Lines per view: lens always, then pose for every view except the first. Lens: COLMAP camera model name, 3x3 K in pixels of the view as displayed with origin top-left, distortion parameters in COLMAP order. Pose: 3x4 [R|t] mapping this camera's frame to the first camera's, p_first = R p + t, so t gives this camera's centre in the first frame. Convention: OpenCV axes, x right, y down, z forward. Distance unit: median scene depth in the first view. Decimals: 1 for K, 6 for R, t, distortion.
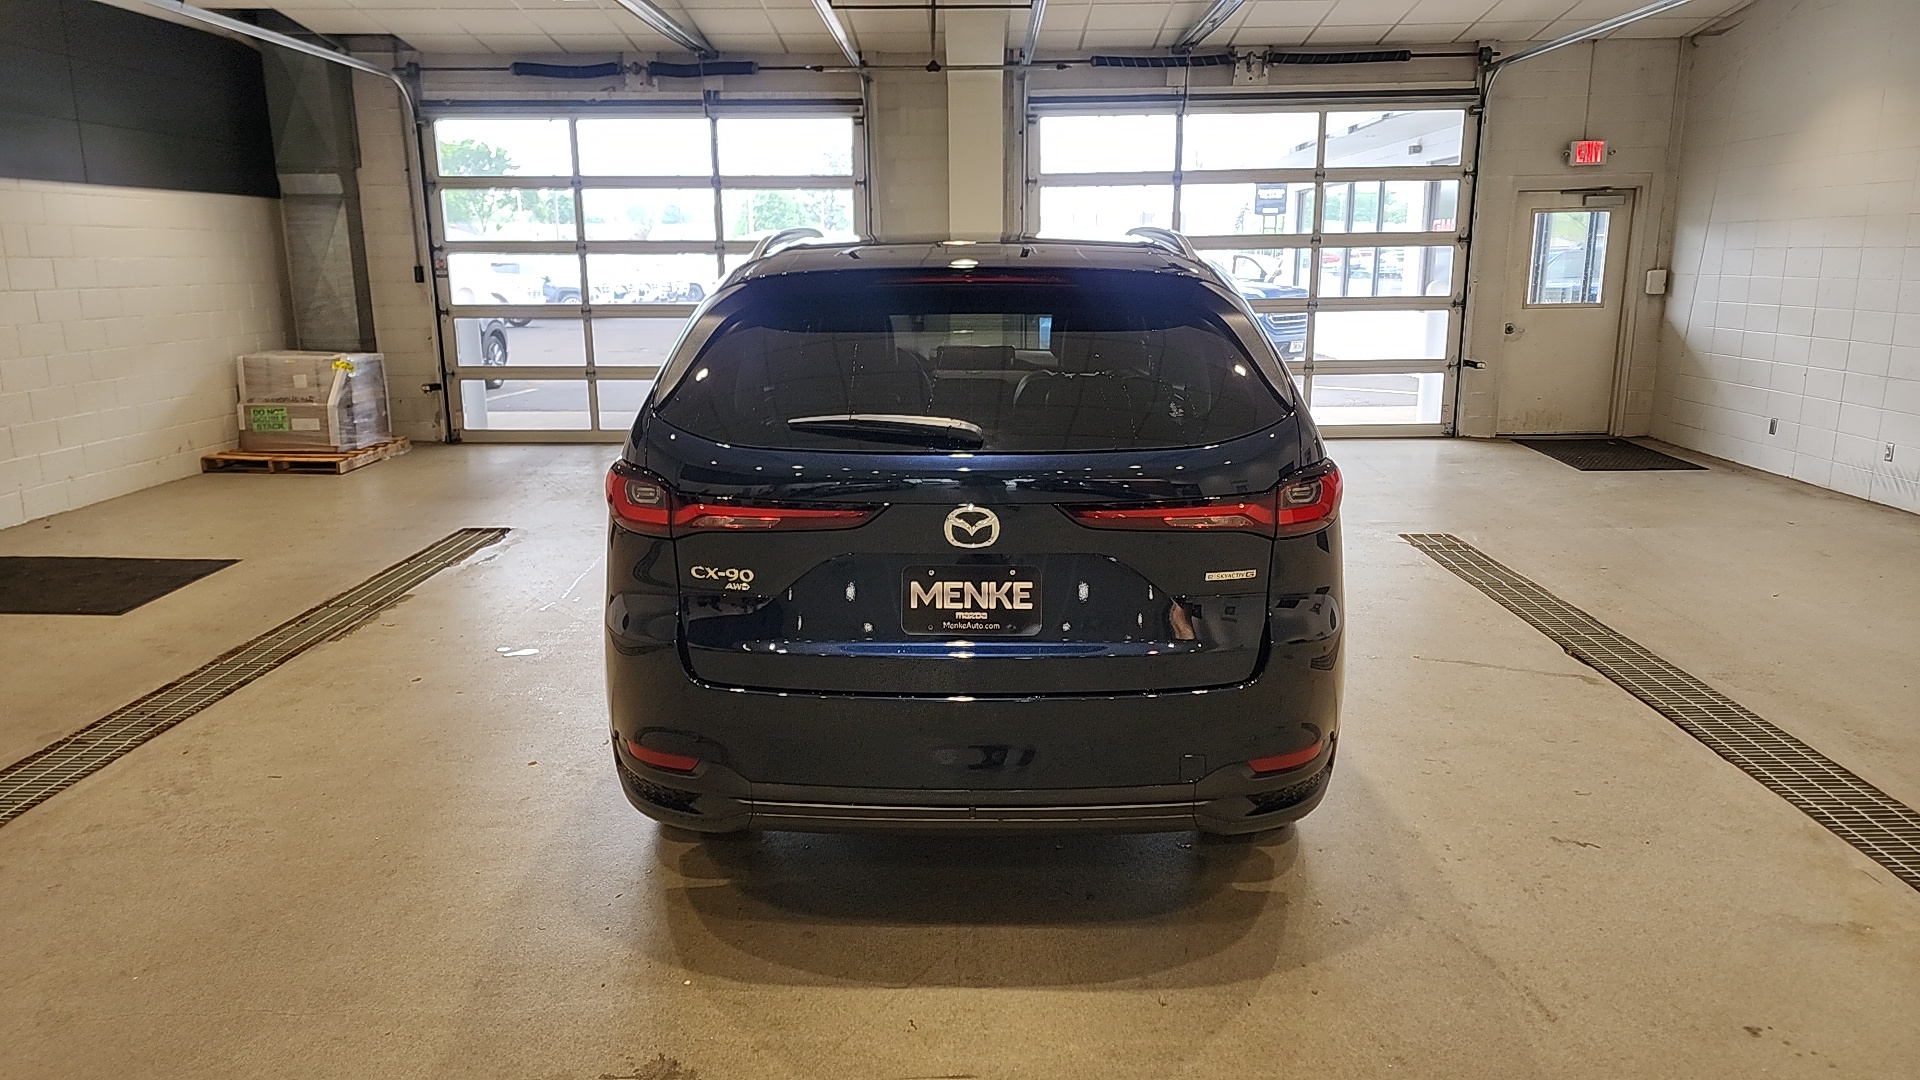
lens RADIAL K [[1281.5, 0, 975.6], [0, 1281.5, 525.0], [0, 0, 1]] dist [0.065264, -0.051707]
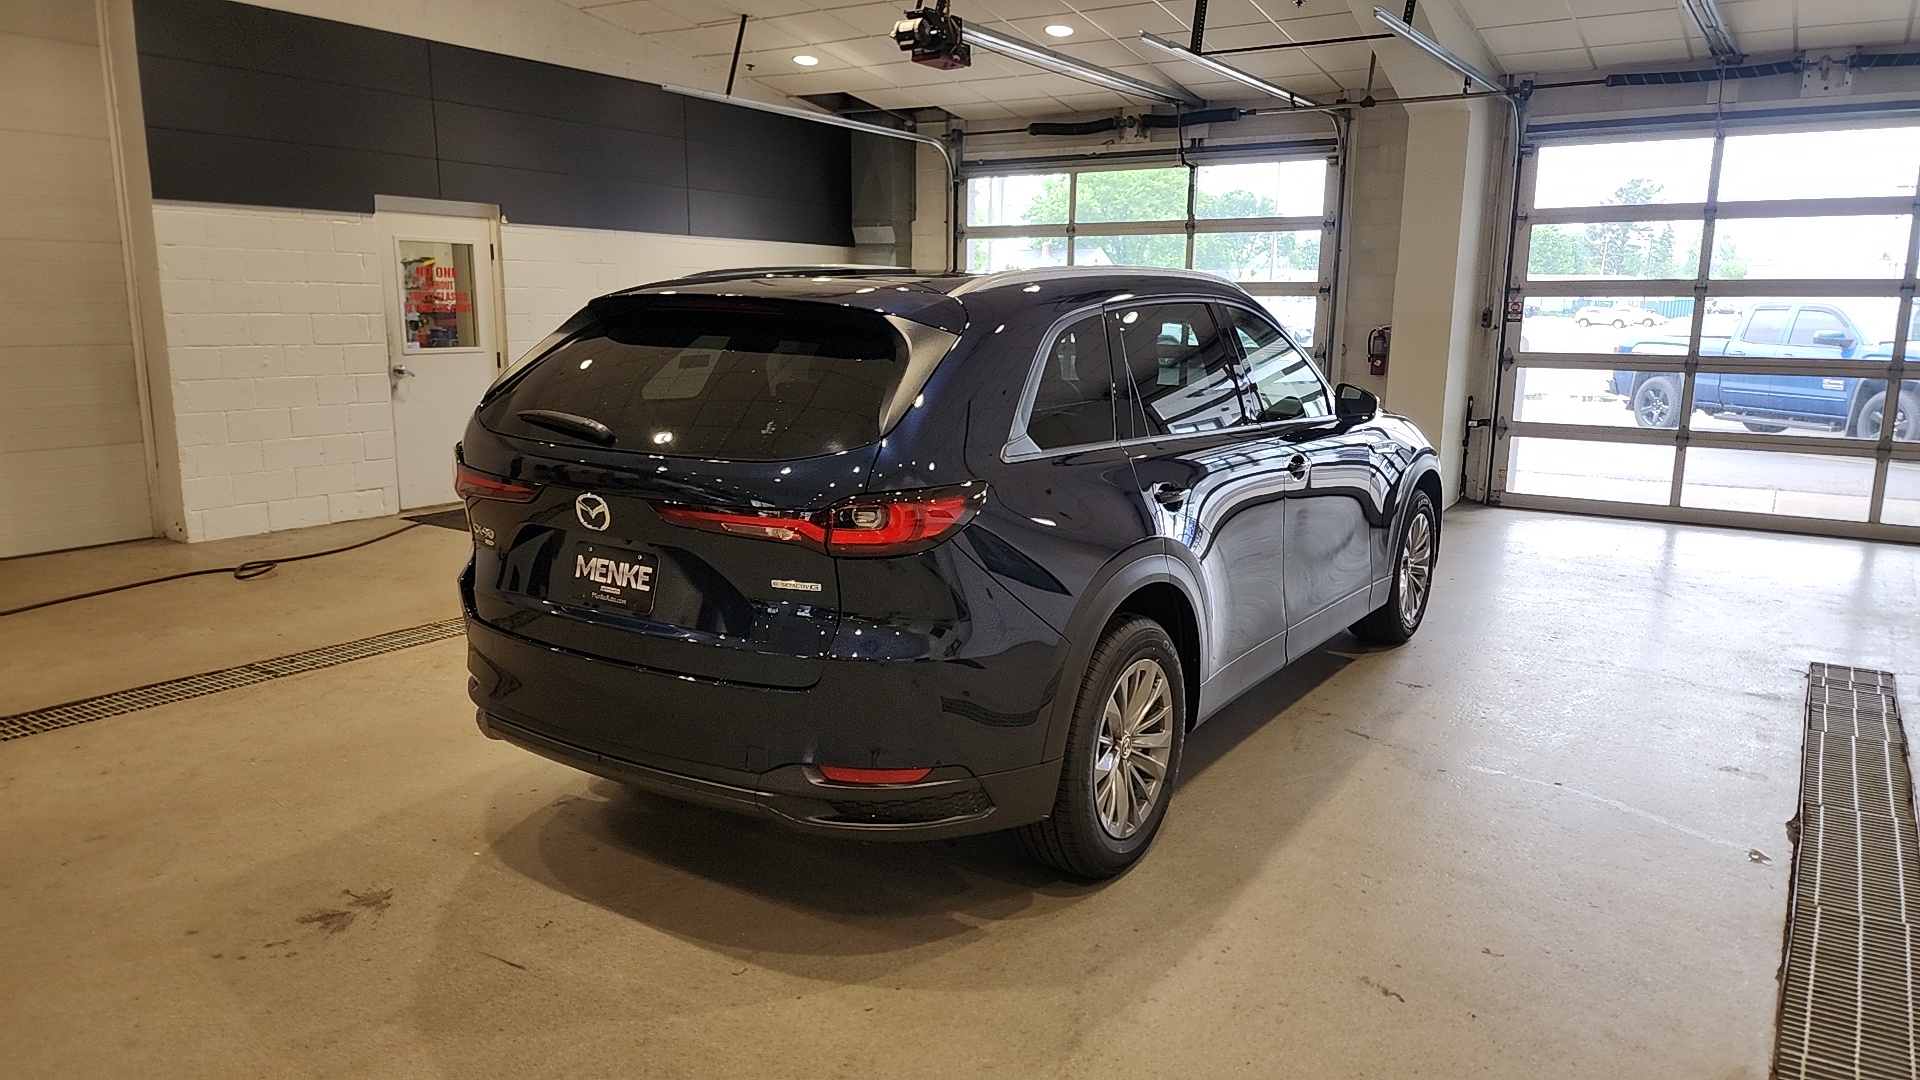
lens RADIAL K [[1281.5, 0, 975.2], [0, 1281.5, 546.6], [0, 0, 1]] dist [0.065264, -0.051707]
pose [[0.844284, 0.118666, -0.522592, 0.227810], [-0.128195, 0.991585, 0.018054, -0.008198], [0.520336, 0.051751, 0.852392, 0.044067]]
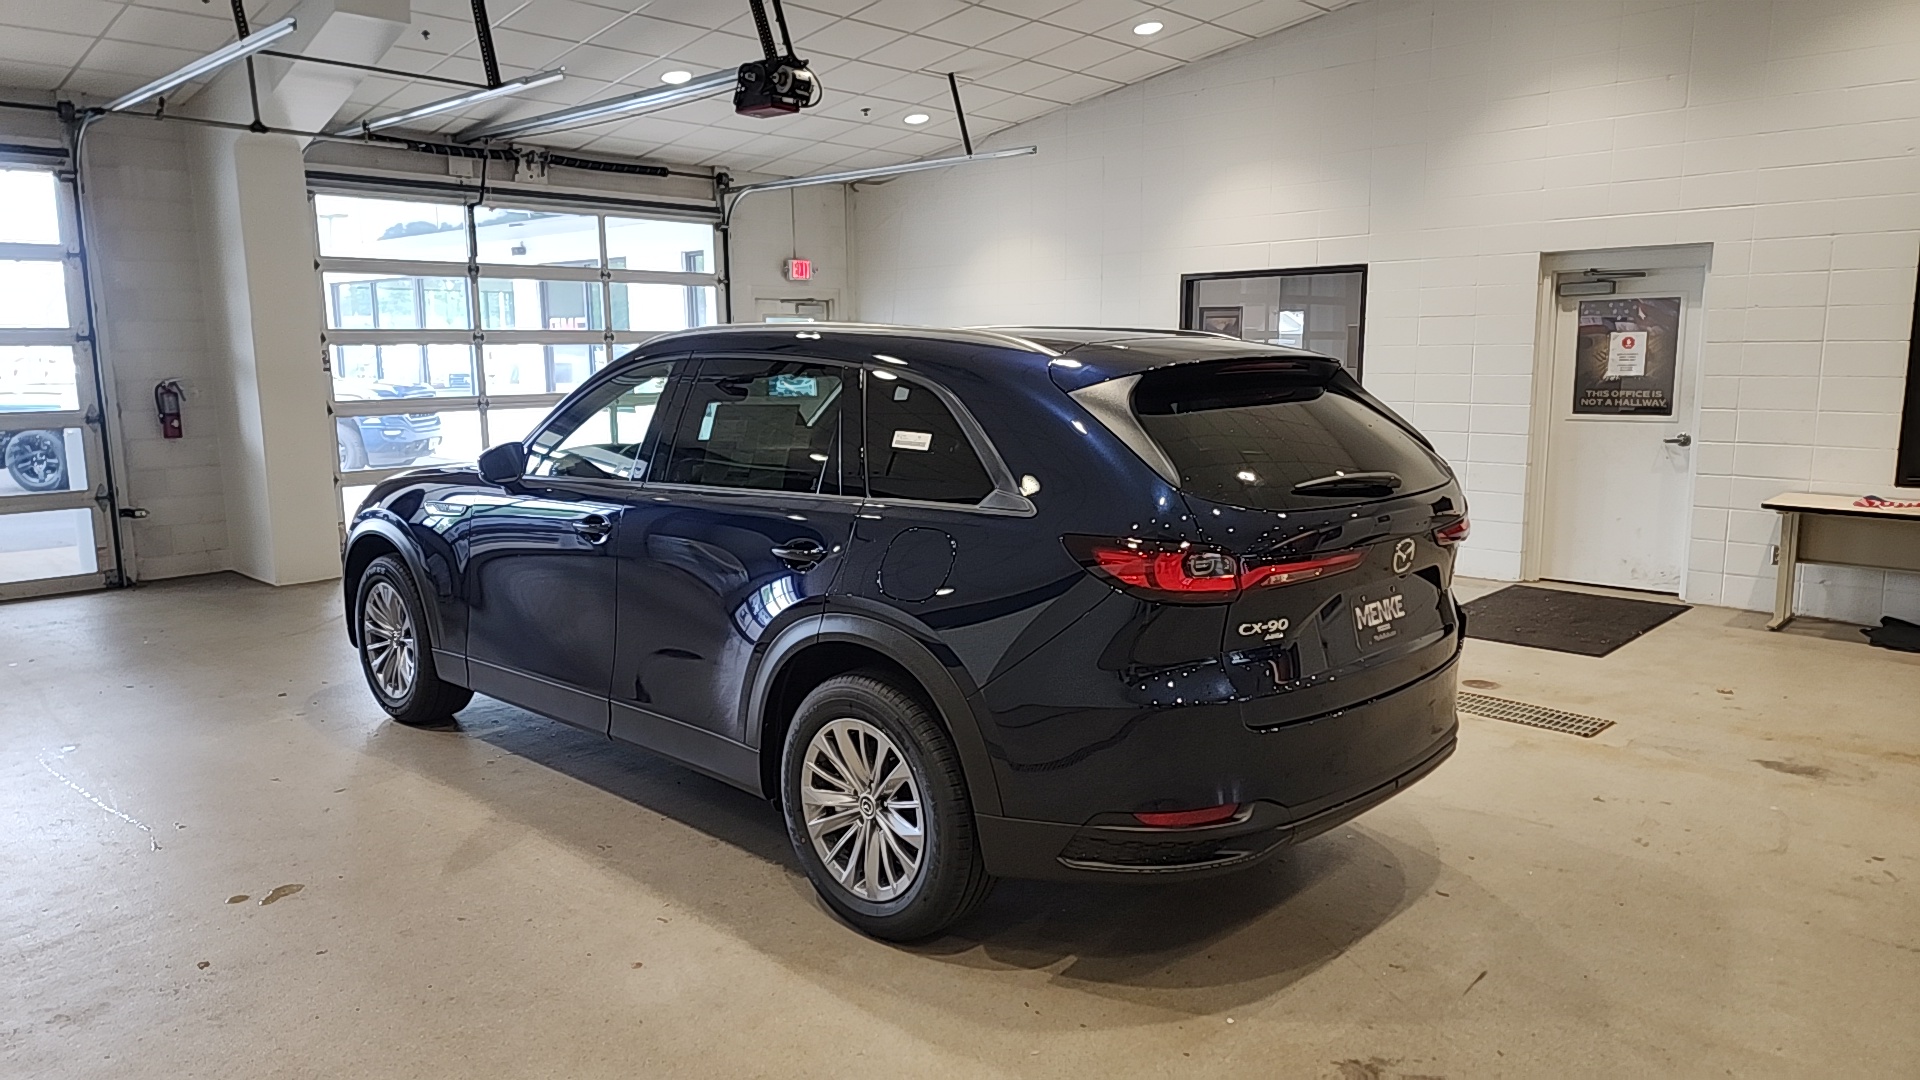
lens RADIAL K [[1281.5, 0, 966.8], [0, 1281.5, 524.3], [0, 0, 1]] dist [0.065264, -0.051707]
pose [[0.684434, -0.096818, 0.722618, -0.309057], [0.149708, 0.988686, -0.009331, -0.020834], [-0.713539, 0.114568, 0.691185, 0.102488]]
